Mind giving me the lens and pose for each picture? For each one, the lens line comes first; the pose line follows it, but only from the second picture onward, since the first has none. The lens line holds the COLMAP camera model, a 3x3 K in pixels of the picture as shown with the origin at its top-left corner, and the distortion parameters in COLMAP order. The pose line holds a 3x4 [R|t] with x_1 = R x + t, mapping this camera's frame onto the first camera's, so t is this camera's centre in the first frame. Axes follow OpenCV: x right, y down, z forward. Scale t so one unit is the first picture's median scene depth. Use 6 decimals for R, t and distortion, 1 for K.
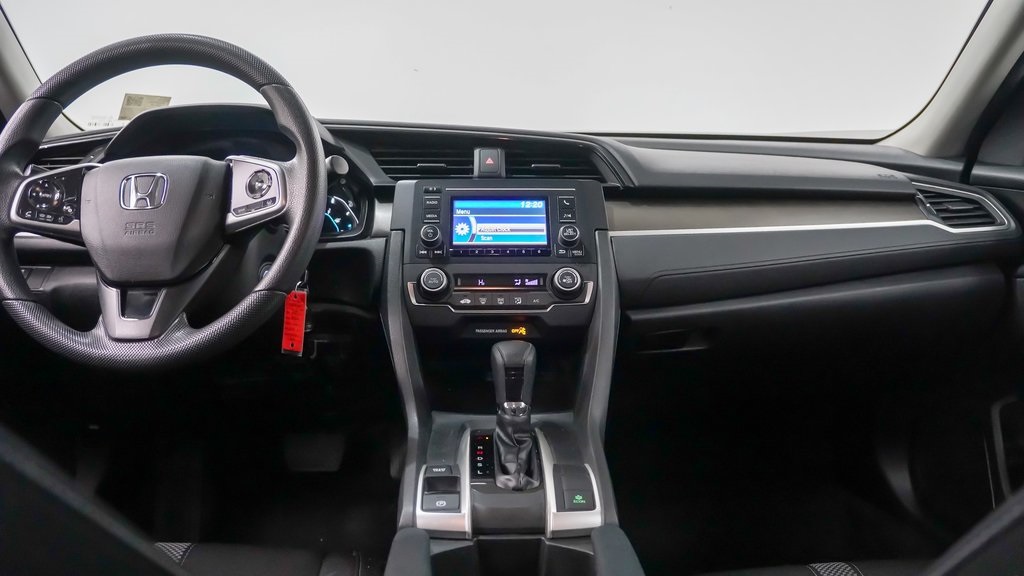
lens RADIAL K [[823.4, 0, 512.0], [0, 823.4, 288.0], [0, 0, 1]] dist [-0.207285, 0.107868]
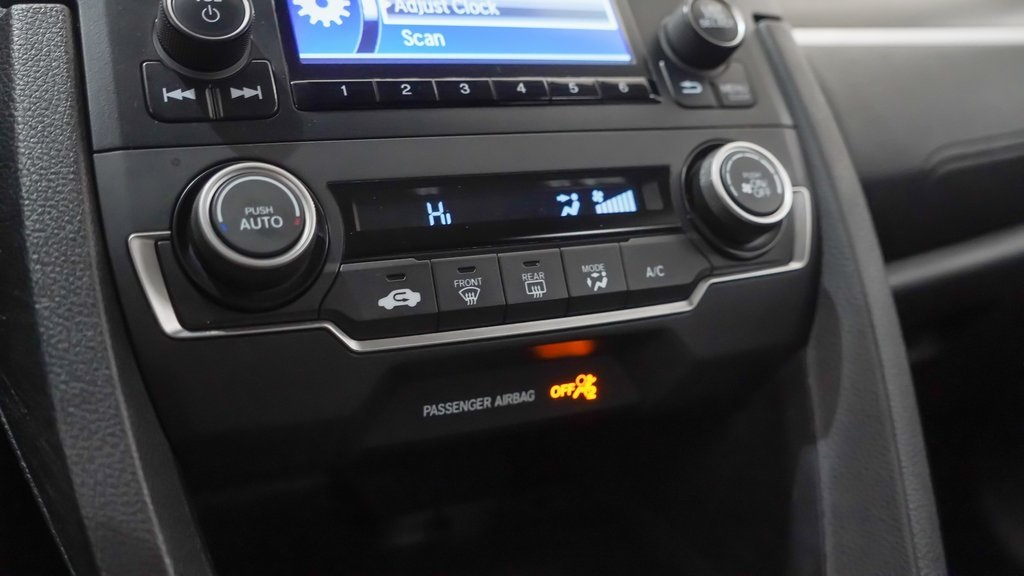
lens RADIAL K [[1031.6, 0, 512.0], [0, 1031.6, 288.0], [0, 0, 1]] dist [-0.122493, 0.110012]
pose [[0.908640, -0.088114, 0.408179, -0.140424], [0.059070, 0.994777, 0.083248, -0.008856], [-0.413382, -0.051531, 0.909098, 0.696782]]
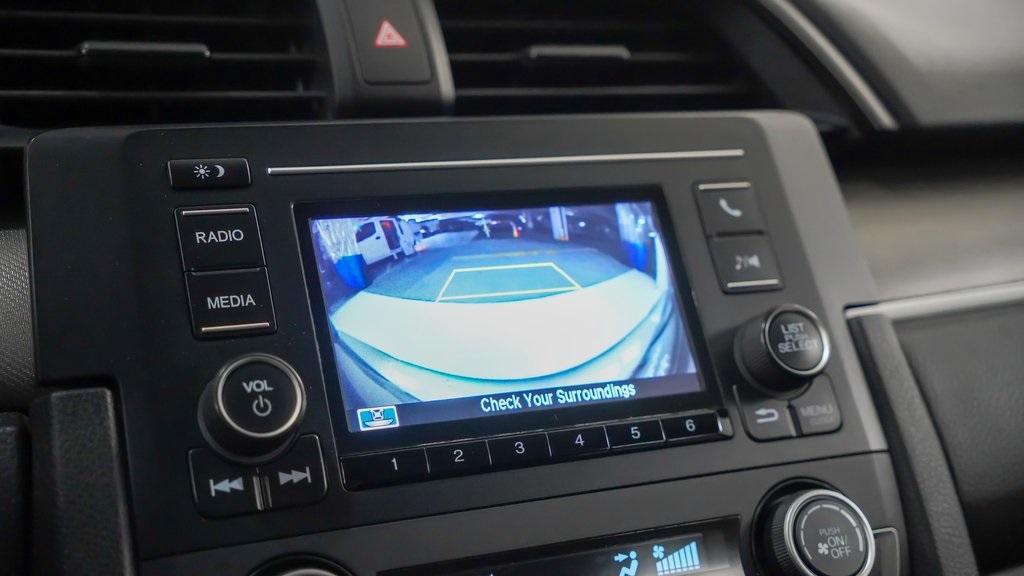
lens RADIAL K [[1468.6, 0, 512.0], [0, 1468.6, 288.0], [0, 0, 1]] dist [0.156071, 0.013493]
pose [[0.922925, -0.064724, 0.379501, -0.179610], [0.034094, 0.995634, 0.086890, -0.123844], [-0.383468, -0.067254, 0.921102, 0.605514]]
